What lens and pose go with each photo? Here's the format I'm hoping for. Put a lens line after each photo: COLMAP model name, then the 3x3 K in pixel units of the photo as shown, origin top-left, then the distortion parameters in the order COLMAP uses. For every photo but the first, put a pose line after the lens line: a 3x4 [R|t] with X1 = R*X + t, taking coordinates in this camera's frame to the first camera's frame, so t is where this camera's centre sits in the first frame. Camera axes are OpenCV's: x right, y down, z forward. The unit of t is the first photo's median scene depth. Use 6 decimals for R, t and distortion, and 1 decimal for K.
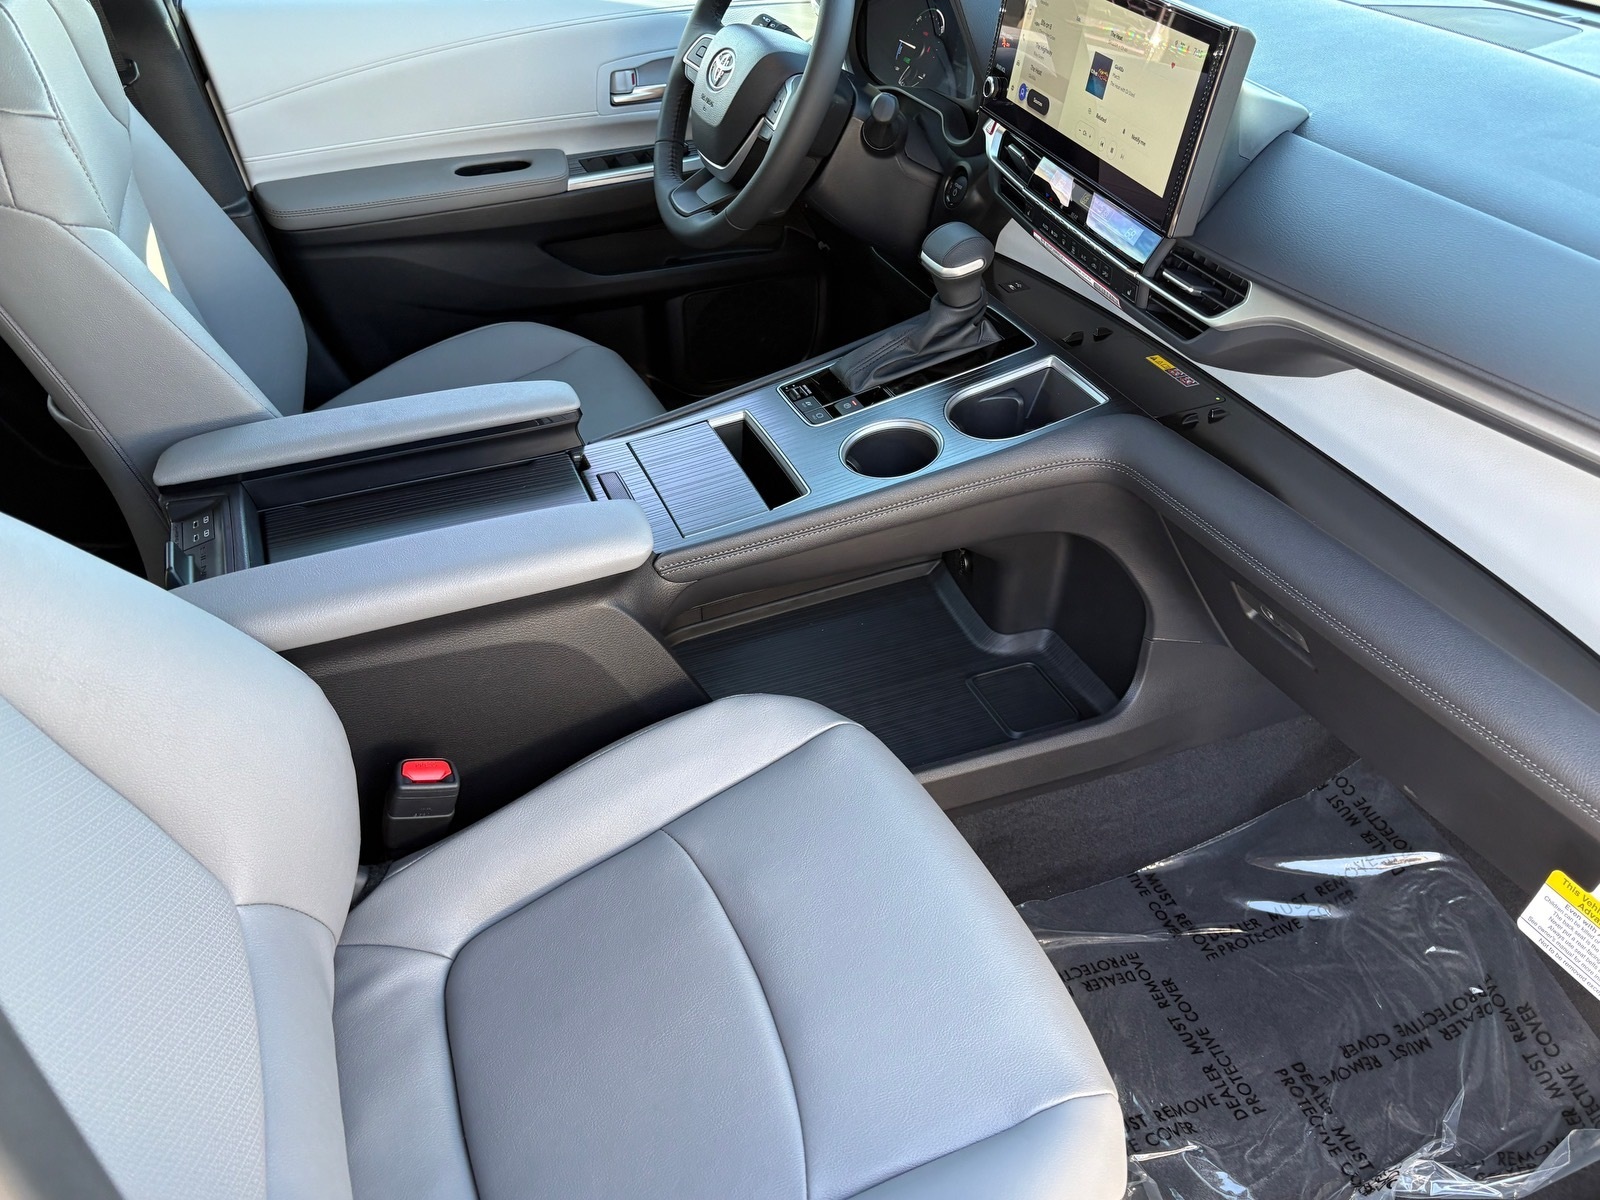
lens RADIAL K [[1275.1, 0, 800.0], [0, 1275.1, 600.0], [0, 0, 1]] dist [-0.006610, 0.004721]
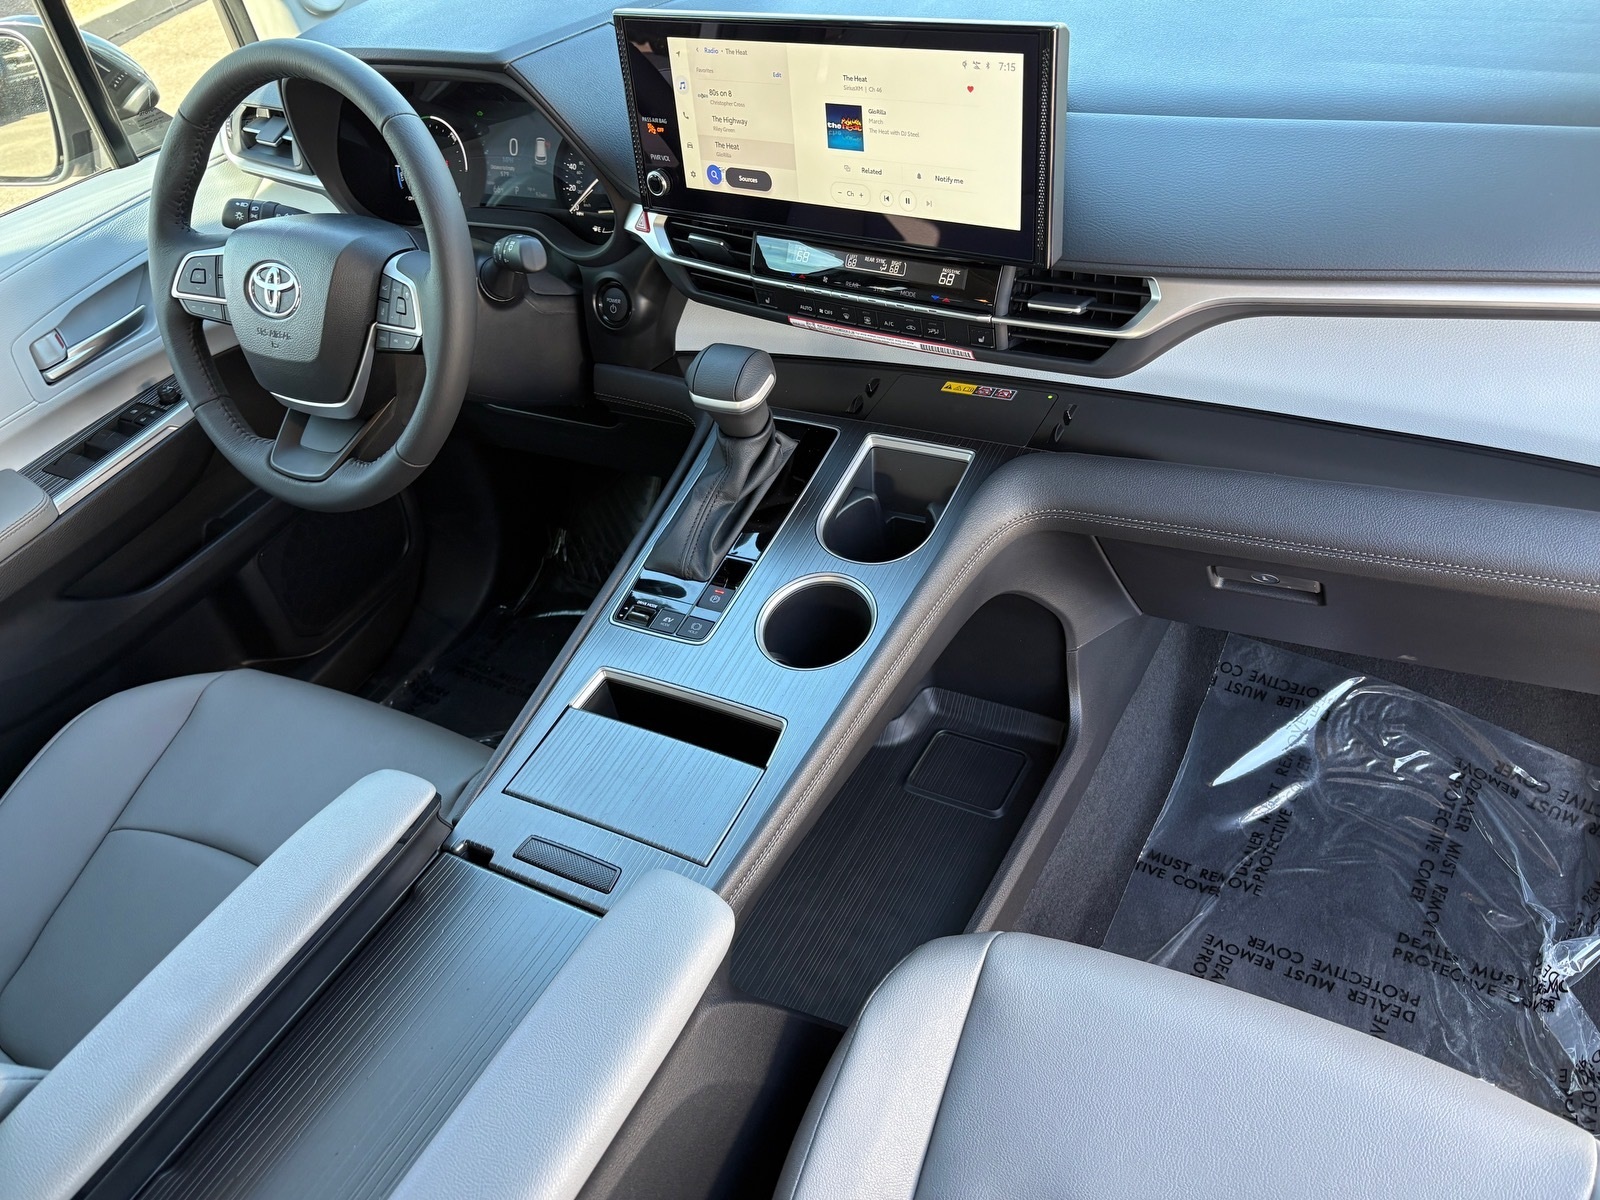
lens RADIAL K [[1246.0, 0, 800.0], [0, 1246.0, 600.0], [0, 0, 1]] dist [0.012024, 0.002432]
pose [[0.767645, -0.500968, 0.399691, -0.238635], [0.494942, 0.859617, 0.126850, -0.227187], [-0.407128, 0.100448, 0.907831, 0.255416]]
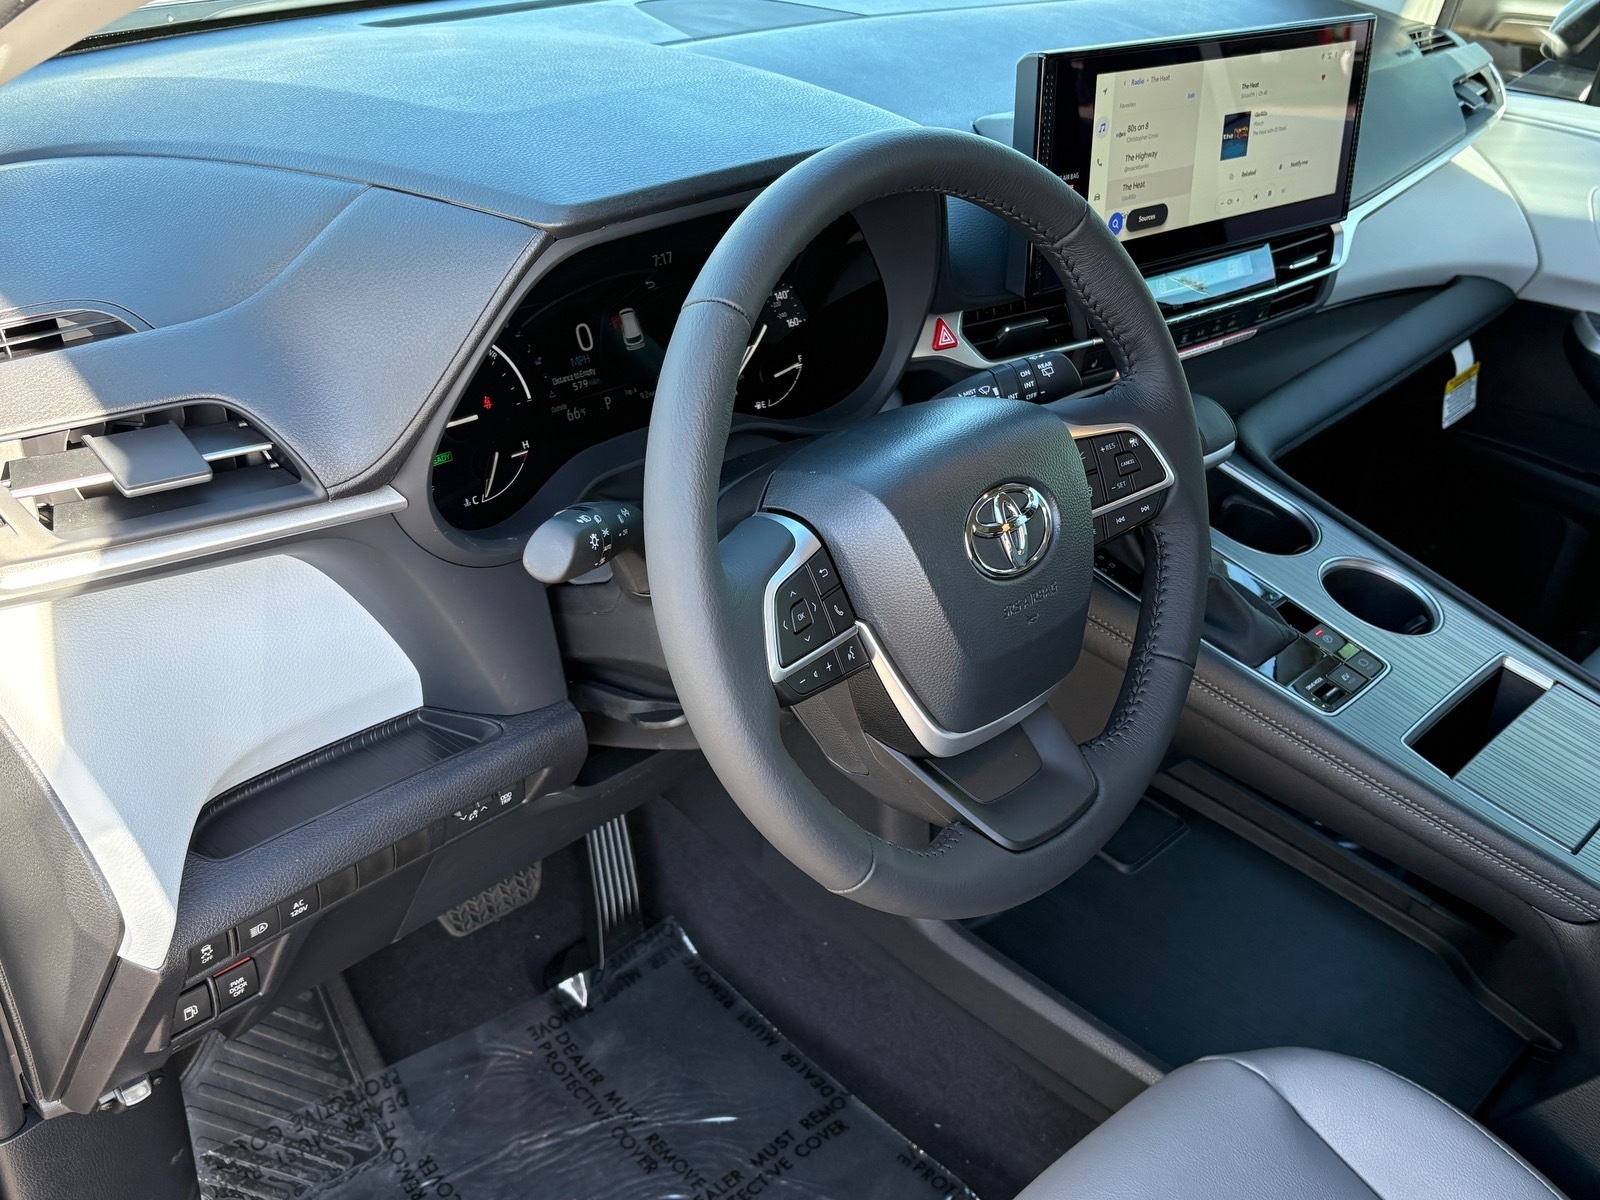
lens RADIAL K [[1378.9, 0, 800.0], [0, 1378.9, 600.0], [0, 0, 1]] dist [-0.033715, -0.004911]
pose [[-0.357162, -0.536157, 0.764834, -0.450754], [0.501009, 0.581112, 0.641326, -0.830700], [-0.788306, 0.612245, 0.061068, 1.179730]]
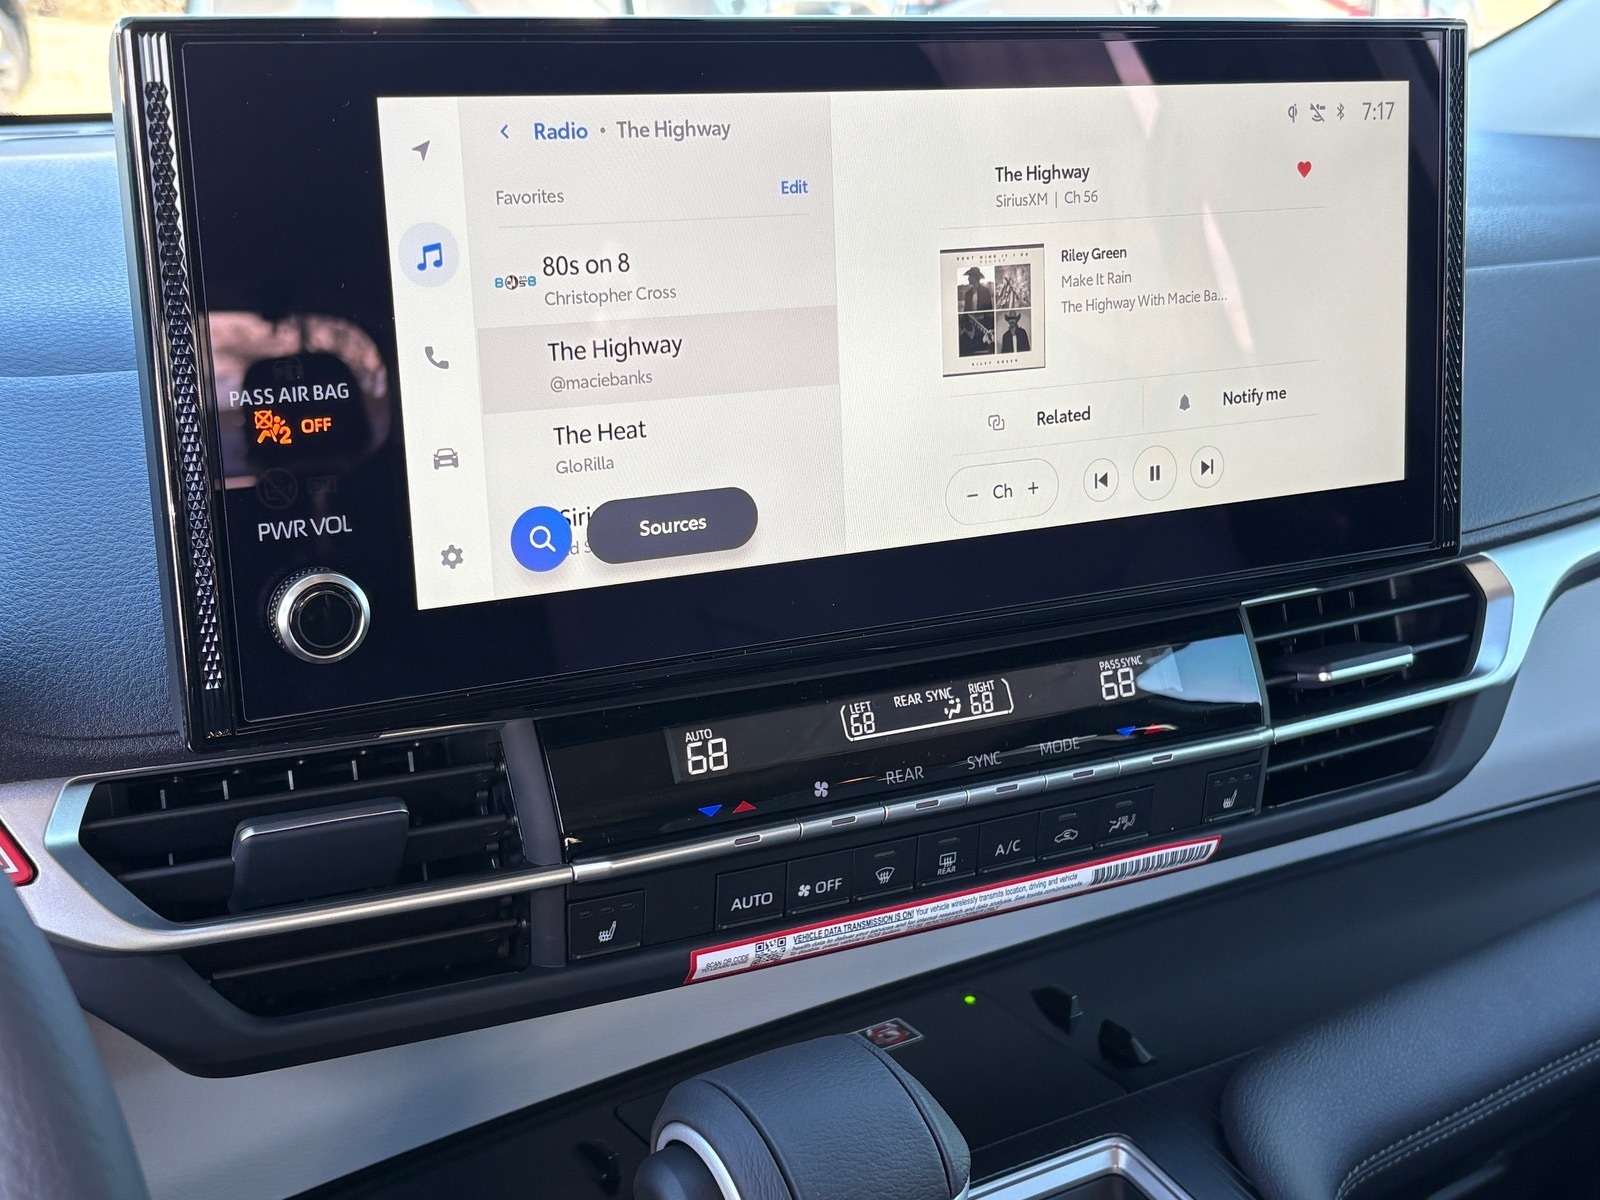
lens RADIAL K [[2038.2, 0, 800.0], [0, 2038.2, 600.0], [0, 0, 1]] dist [0.177460, -0.577514]
pose [[-0.191986, -0.320050, 0.927744, -0.195605], [0.560421, 0.740287, 0.371354, -0.490149], [-0.805649, 0.591222, 0.037238, 0.918788]]
